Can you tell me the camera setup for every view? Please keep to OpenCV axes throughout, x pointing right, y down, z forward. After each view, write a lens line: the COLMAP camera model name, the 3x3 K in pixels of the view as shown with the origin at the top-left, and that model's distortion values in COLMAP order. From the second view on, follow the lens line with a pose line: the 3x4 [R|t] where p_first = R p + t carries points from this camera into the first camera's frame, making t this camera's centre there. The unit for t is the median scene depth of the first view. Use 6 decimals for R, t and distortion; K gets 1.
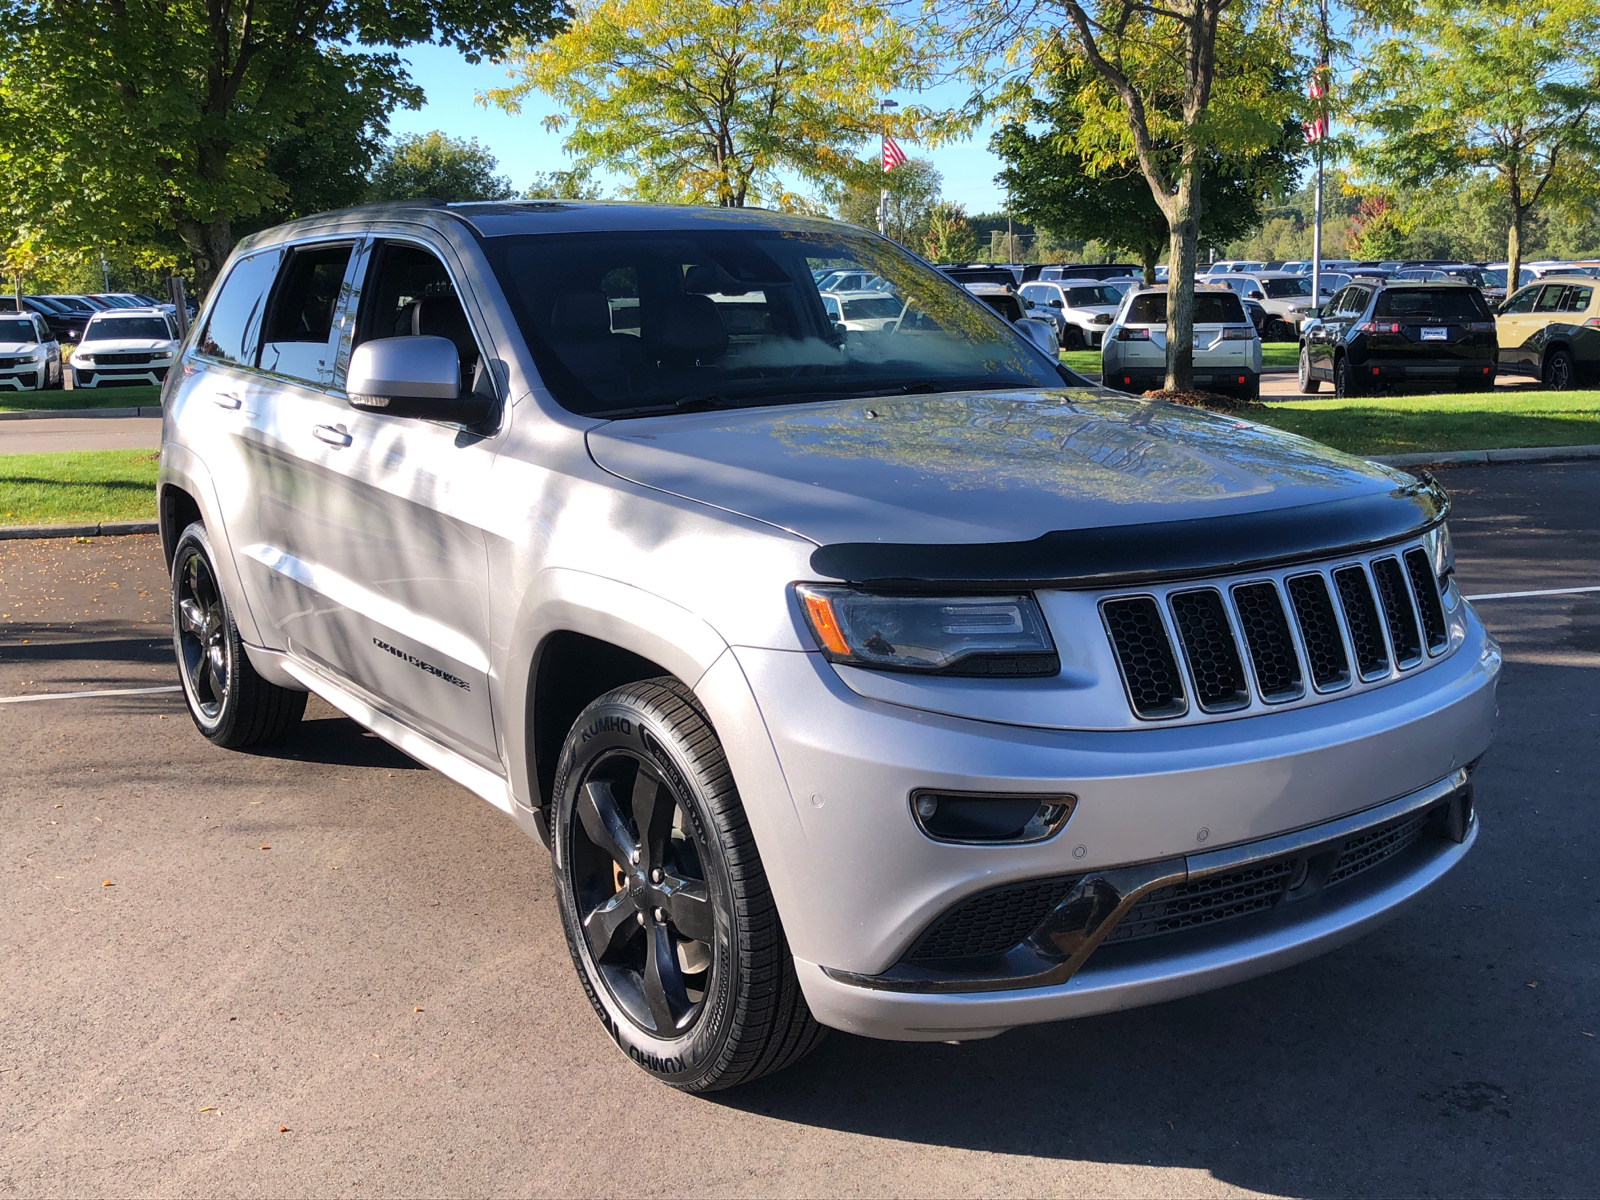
lens RADIAL K [[1599.0, 0, 800.0], [0, 1599.0, 600.0], [0, 0, 1]] dist [0.024274, -0.027393]
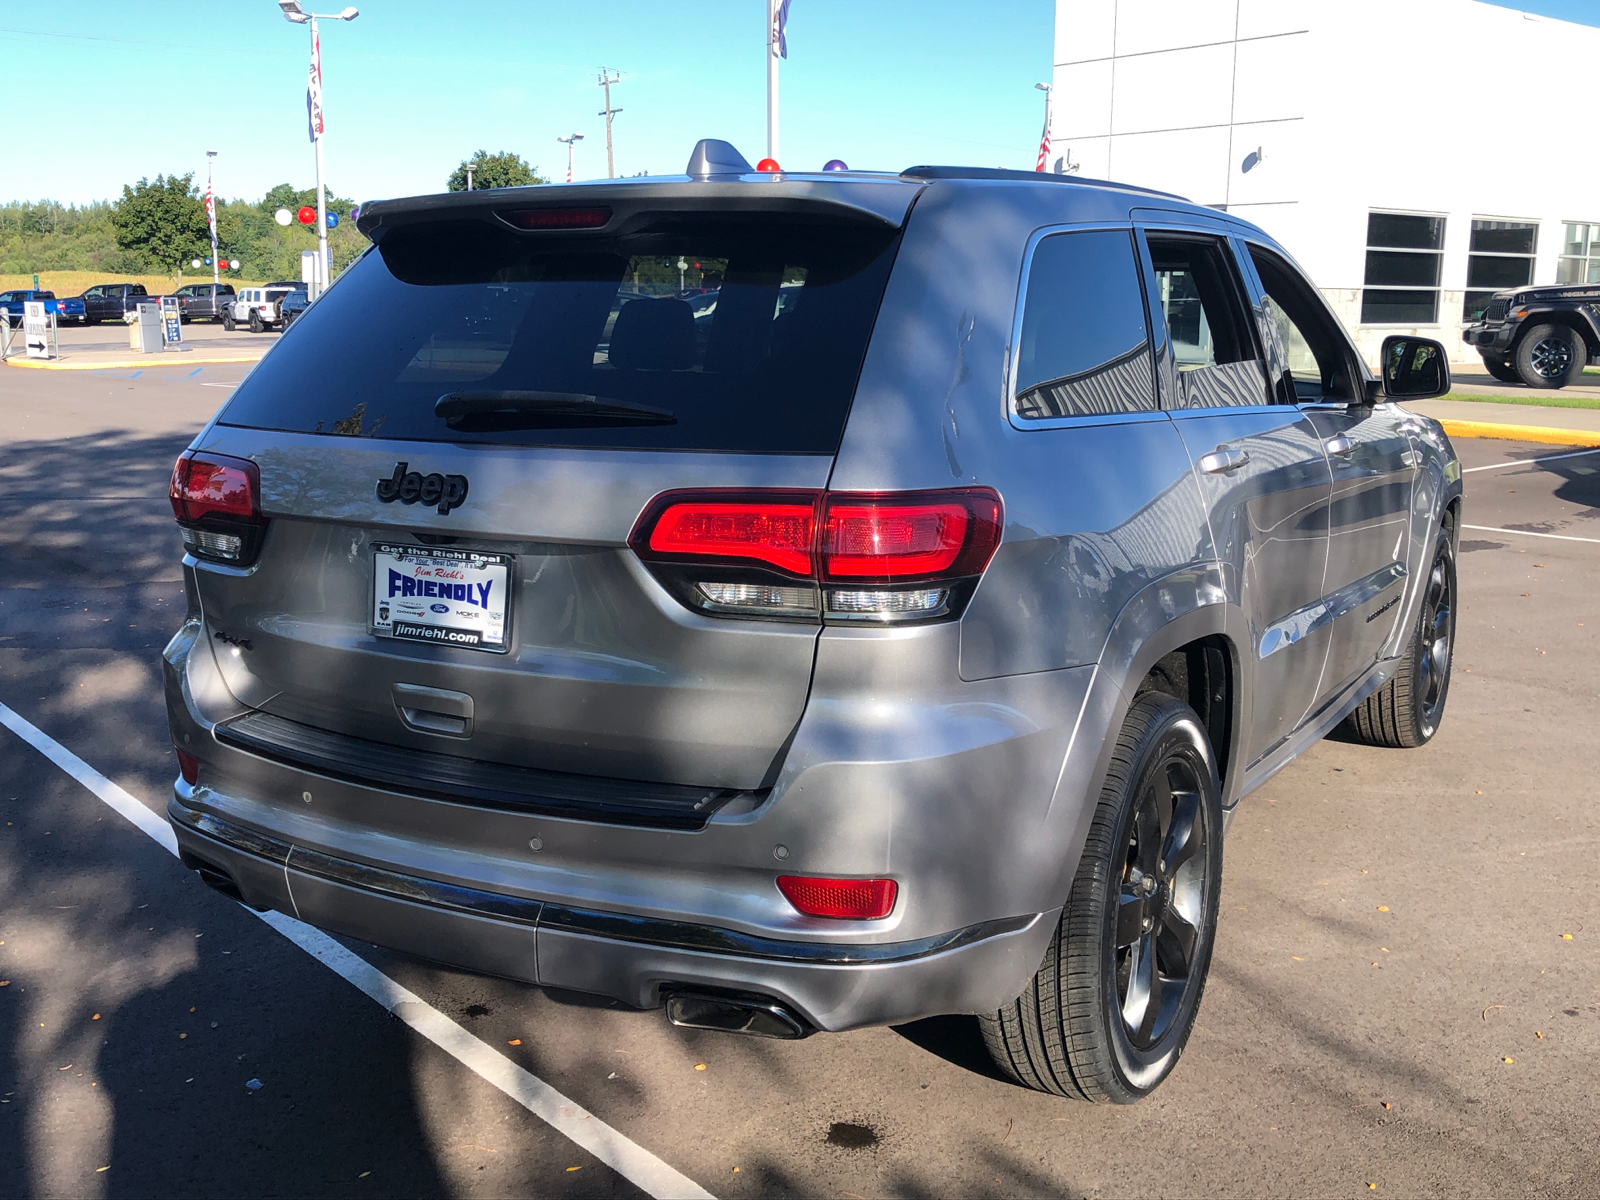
lens RADIAL K [[1599.0, 0, 800.0], [0, 1599.0, 600.0], [0, 0, 1]] dist [0.024274, -0.027393]
pose [[-0.405121, -0.146097, 0.902515, -1.219865], [0.182358, 0.954402, 0.236353, -0.352268], [-0.895892, 0.260332, -0.360006, 1.936851]]
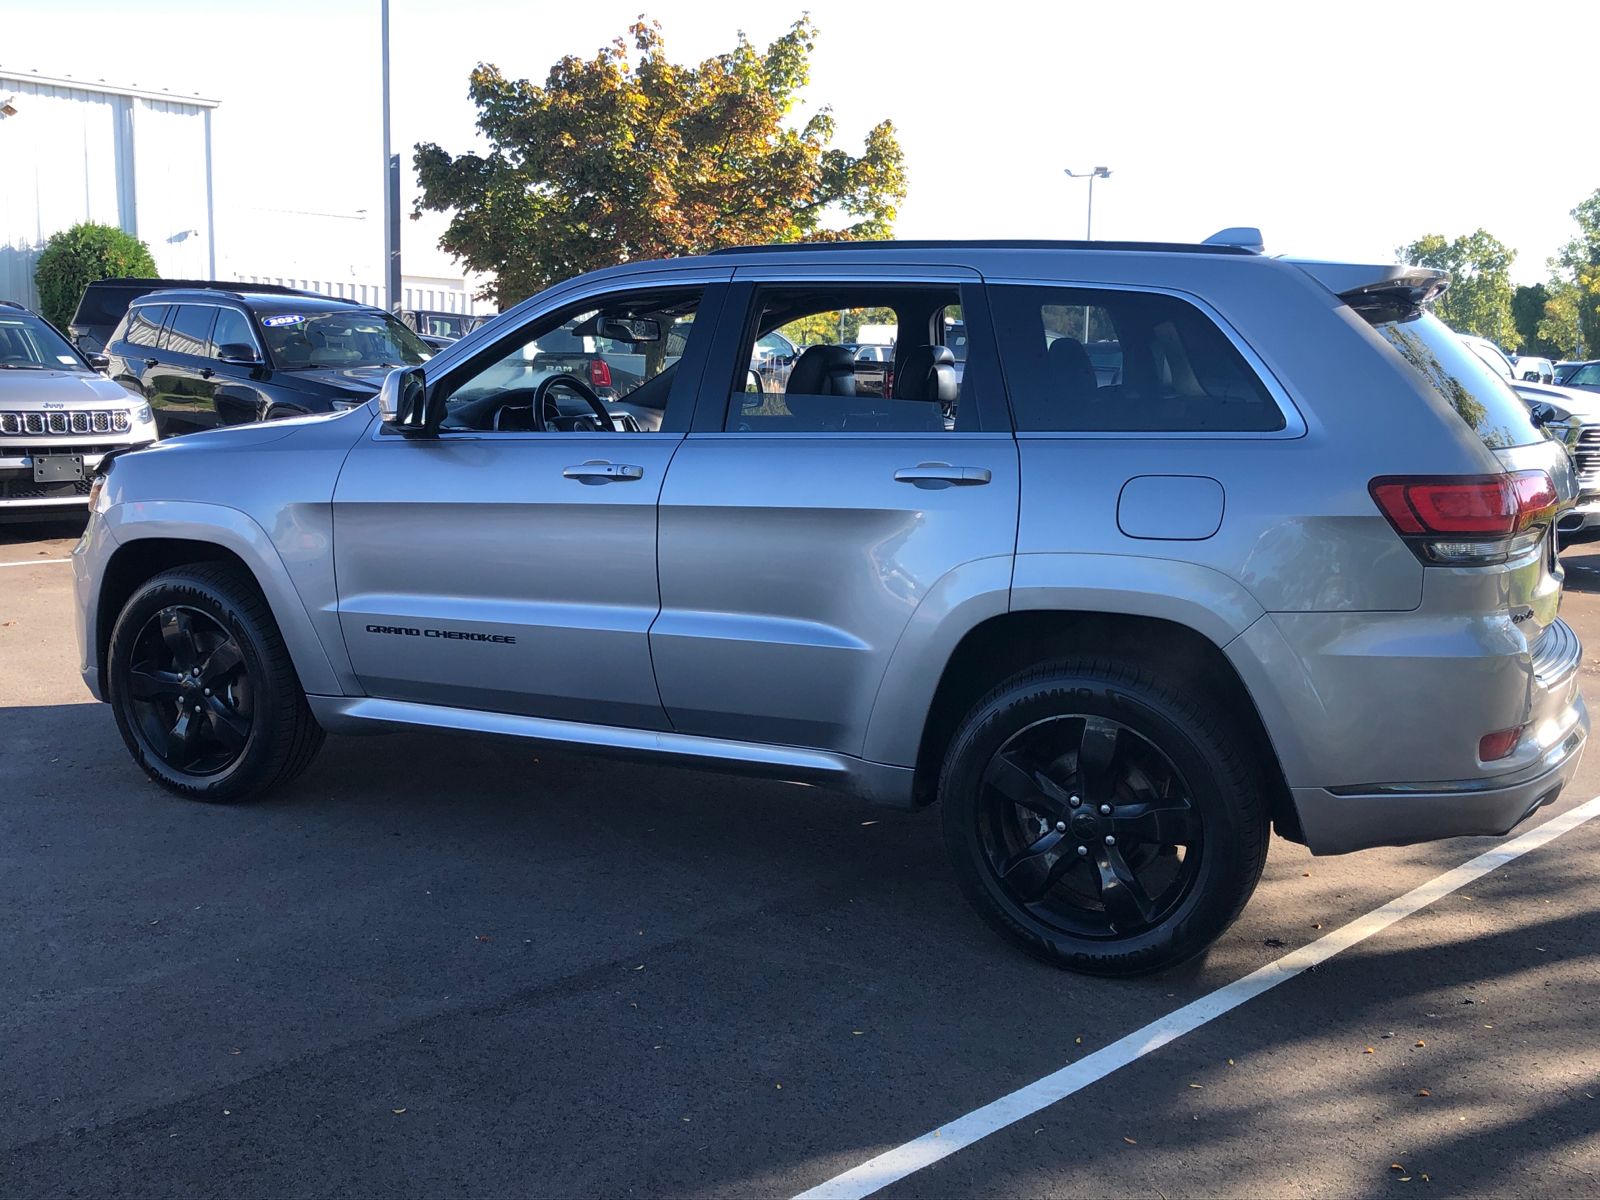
lens RADIAL K [[1599.0, 0, 800.0], [0, 1599.0, 600.0], [0, 0, 1]] dist [0.024274, -0.027393]
pose [[-0.886058, 0.072878, -0.457810, 0.509684], [-0.090272, 0.941535, 0.324596, -0.494243], [0.454701, 0.328939, -0.827676, 2.543545]]
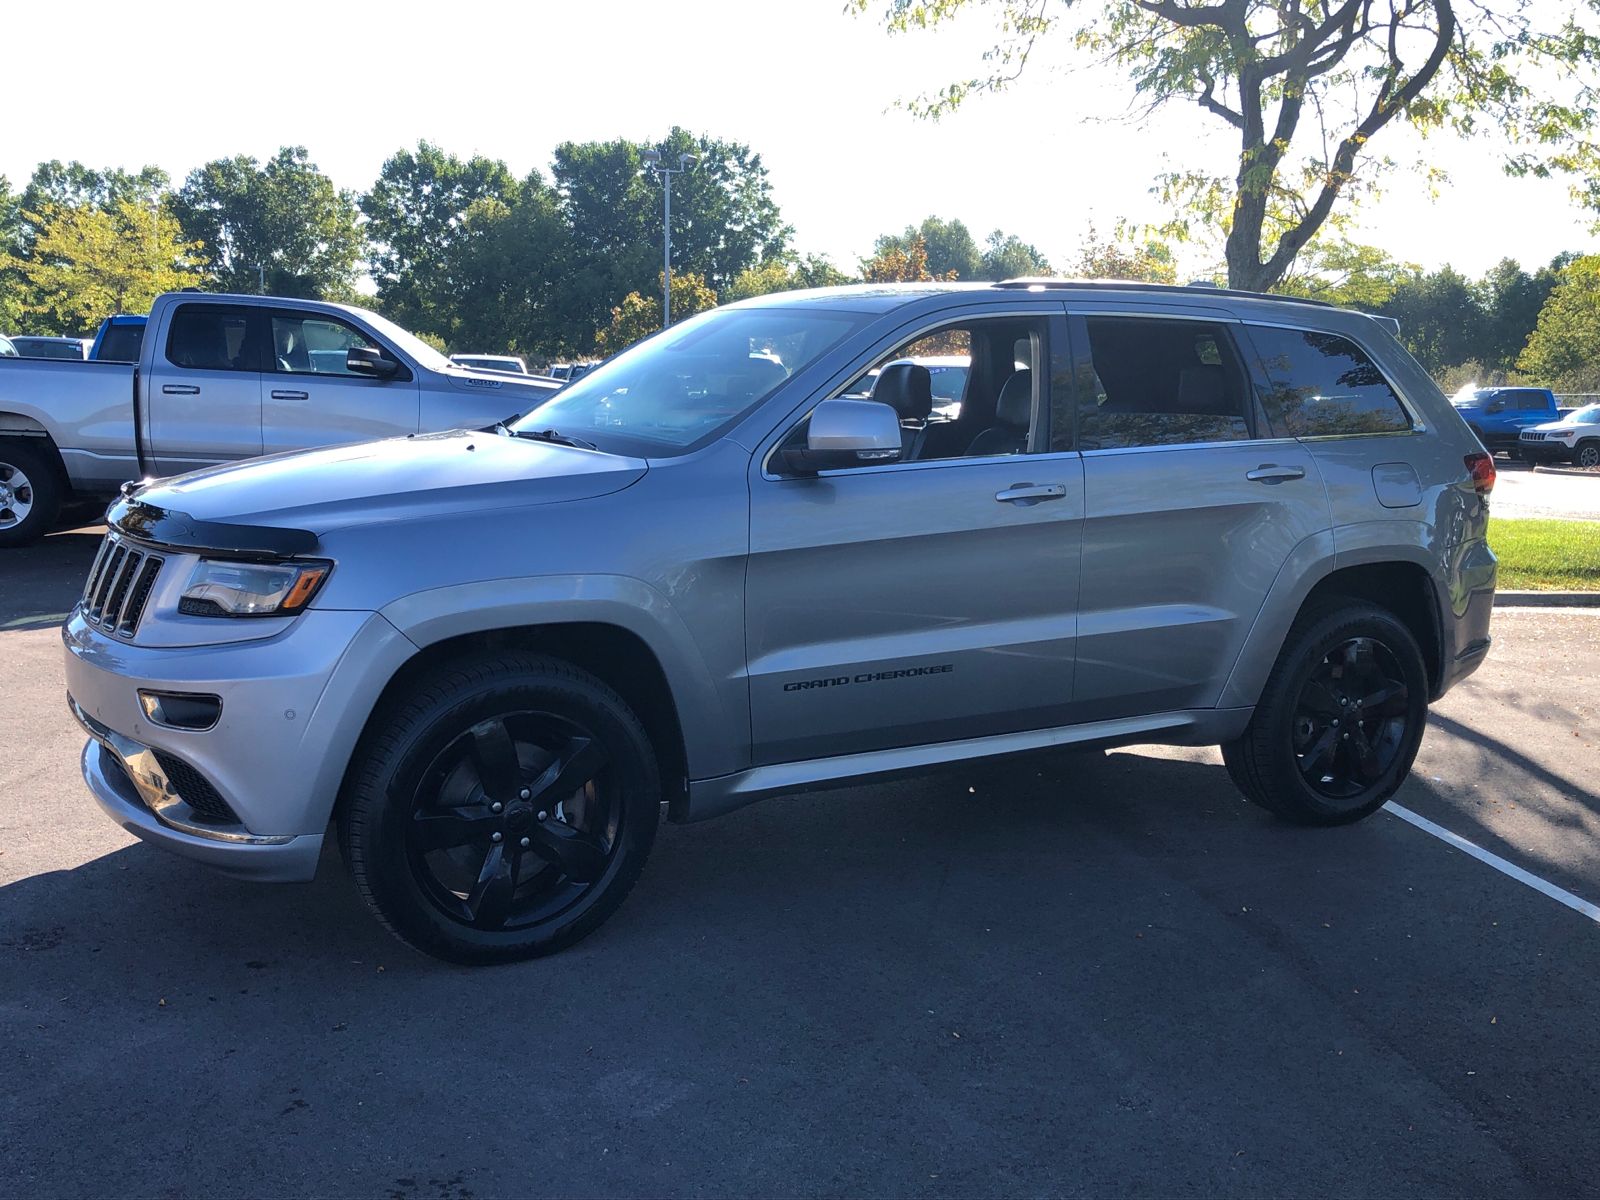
lens RADIAL K [[1604.5, 0, 800.0], [0, 1604.5, 600.0], [0, 0, 1]] dist [0.004806, 0.015396]
pose [[-0.106807, 0.159566, -0.981392, 1.367587], [-0.210653, 0.961000, 0.179176, -0.288096], [0.971709, 0.225871, -0.069028, 1.376657]]
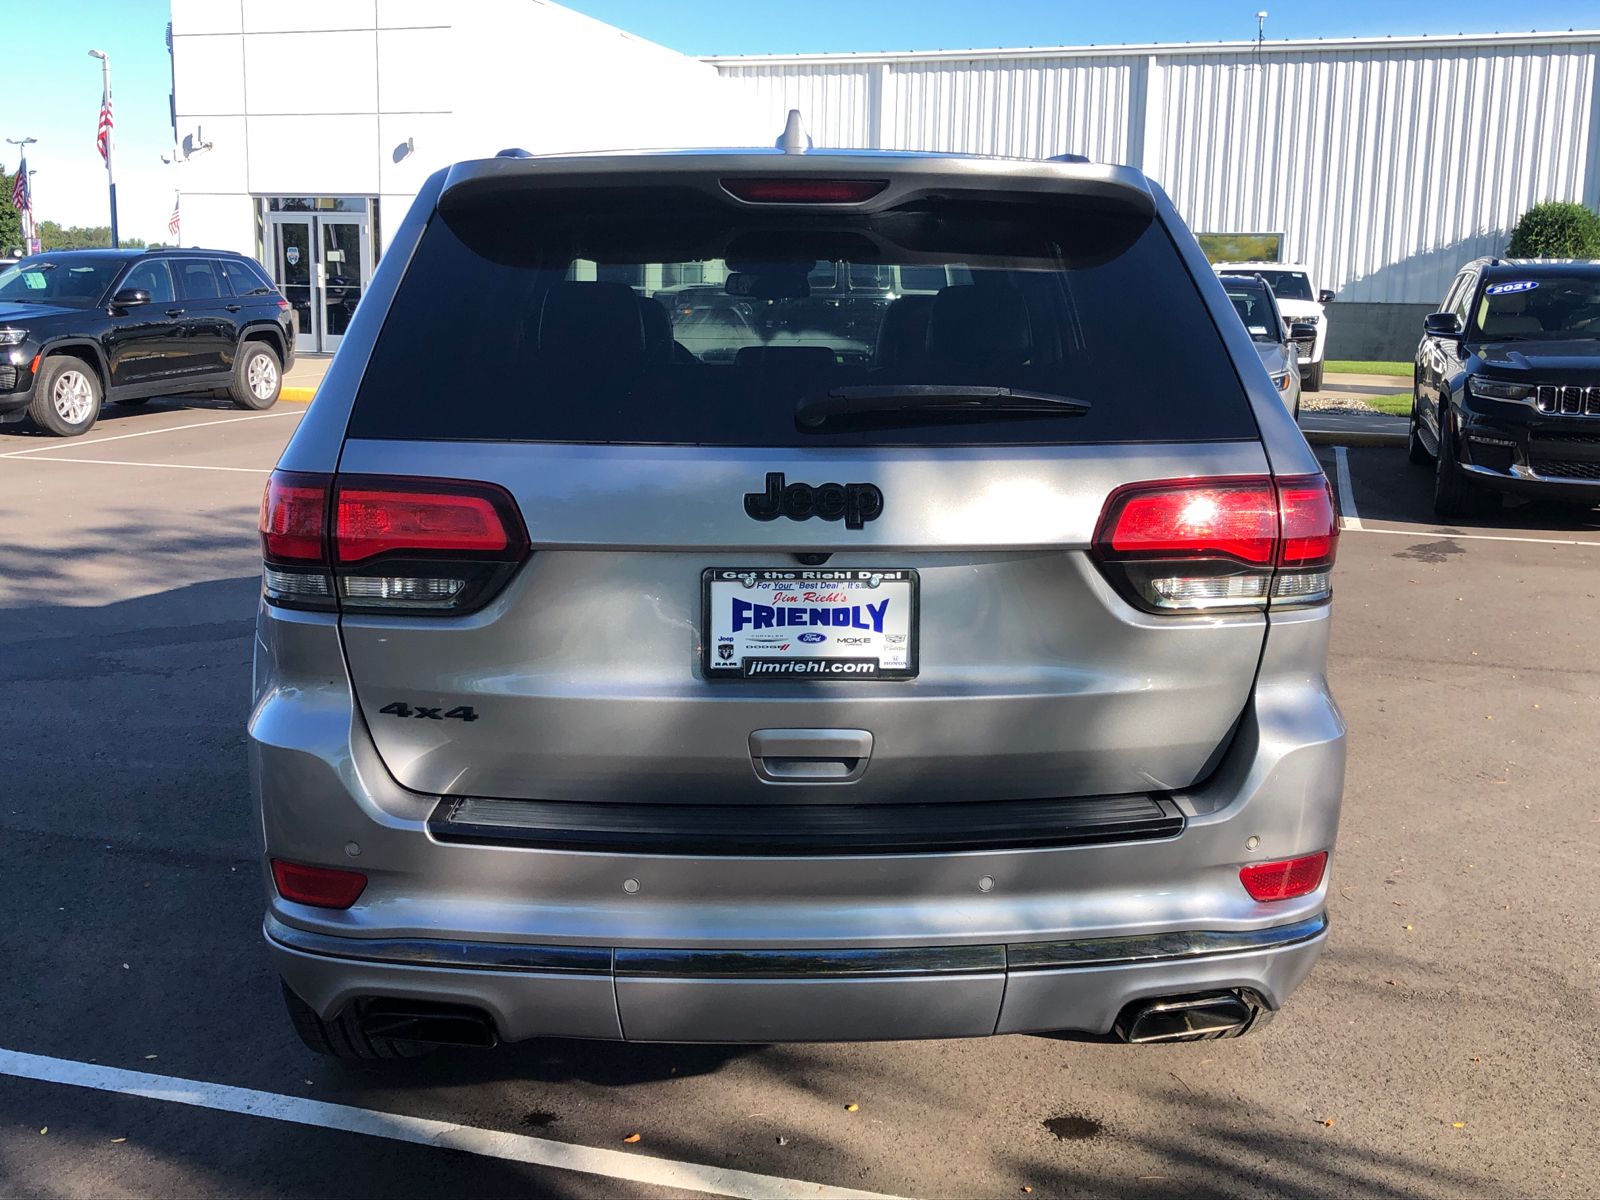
lens RADIAL K [[1621.6, 0, 792.4], [0, 1621.6, 566.9], [0, 0, 1]] dist [0.005961, -0.003855]
pose [[-0.831023, -0.081289, 0.550267, -0.845004], [0.109560, 0.945964, 0.305203, -0.430393], [-0.545342, 0.313918, -0.777211, 2.317255]]
